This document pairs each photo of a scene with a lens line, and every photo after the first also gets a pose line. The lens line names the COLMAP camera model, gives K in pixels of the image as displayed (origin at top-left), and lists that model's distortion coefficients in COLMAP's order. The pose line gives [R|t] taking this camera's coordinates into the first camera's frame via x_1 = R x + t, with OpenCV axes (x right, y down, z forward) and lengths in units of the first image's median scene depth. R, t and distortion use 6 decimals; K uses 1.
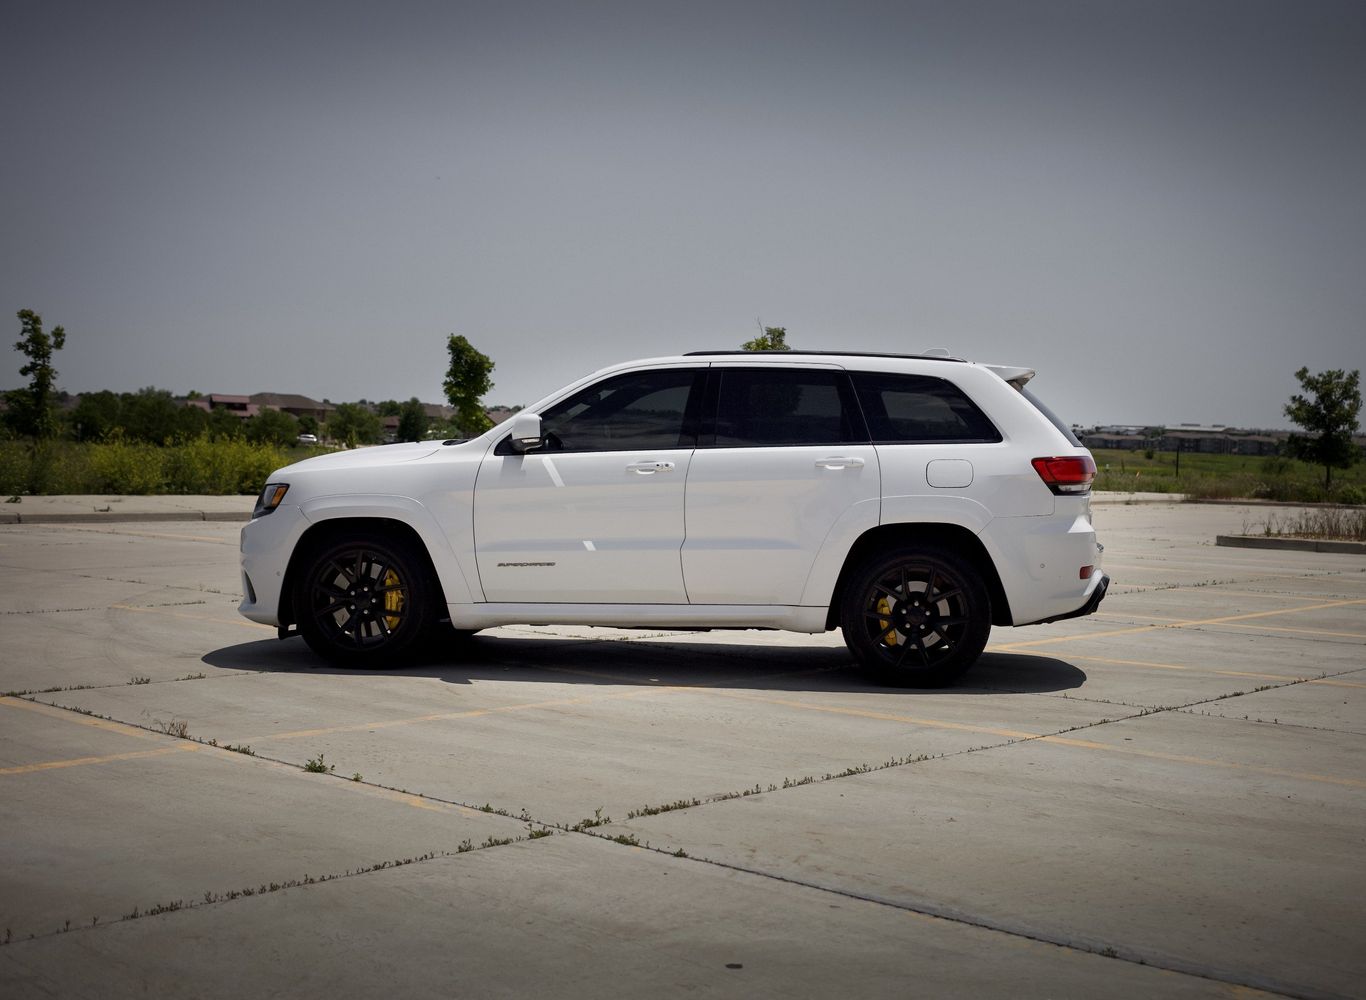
lens RADIAL K [[1805.8, 0, 683.0], [0, 1805.8, 500.0], [0, 0, 1]] dist [-0.016684, -0.015530]
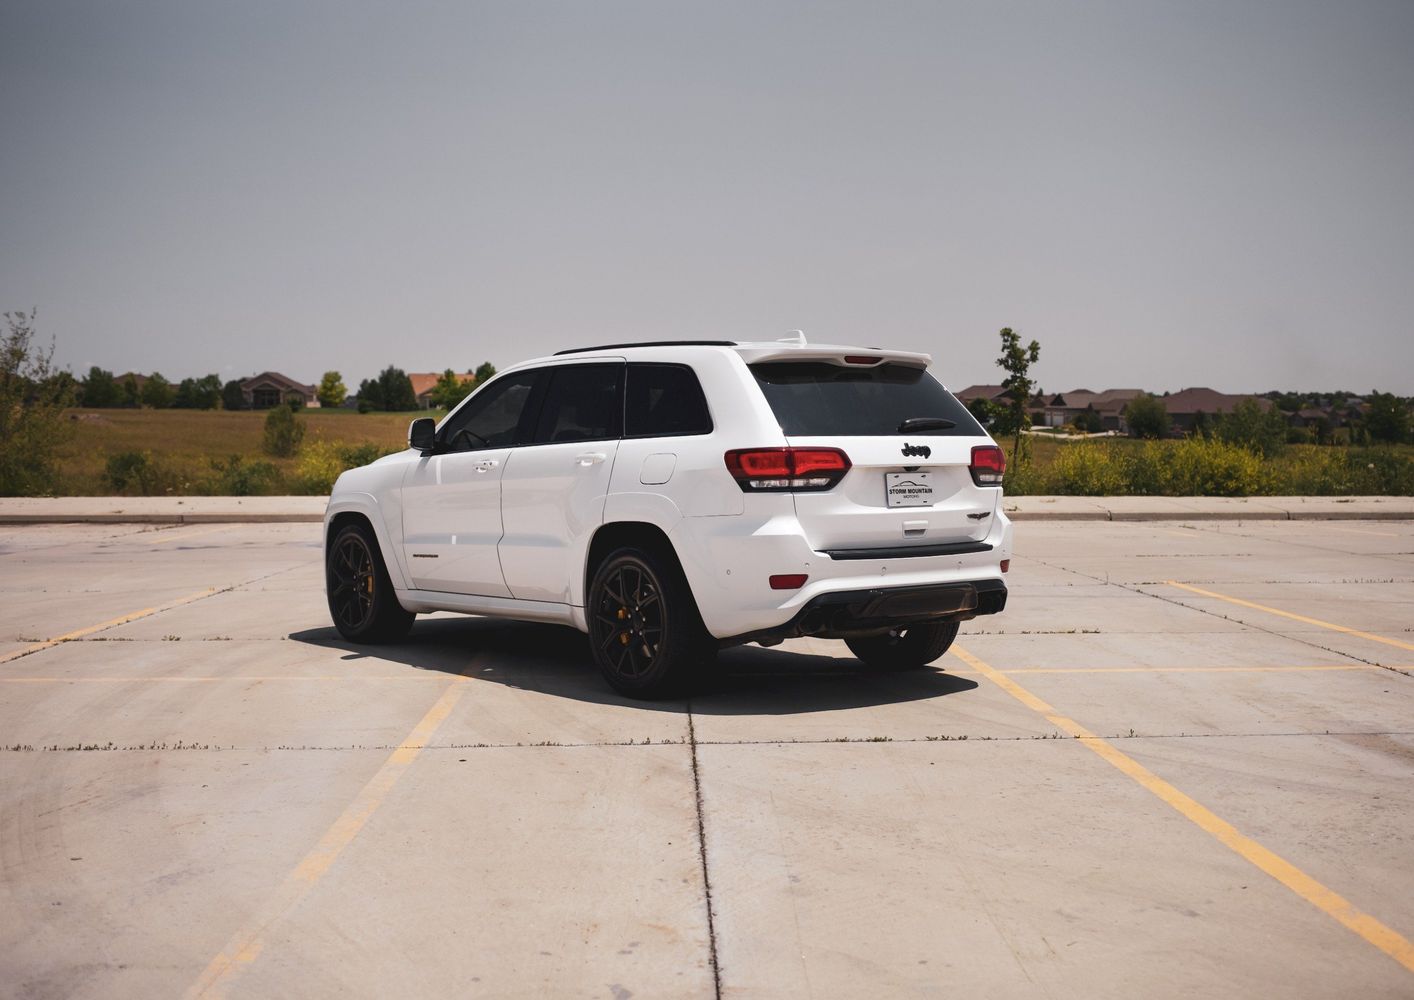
lens RADIAL K [[1708.4, 0, 676.0], [0, 1708.4, 502.0], [0, 0, 1]] dist [-0.027729, -0.003733]
pose [[0.686573, 0.003442, -0.727052, 0.258472], [-0.003606, 0.999993, 0.001329, 0.000372], [0.727052, 0.001709, 0.686581, 0.133471]]
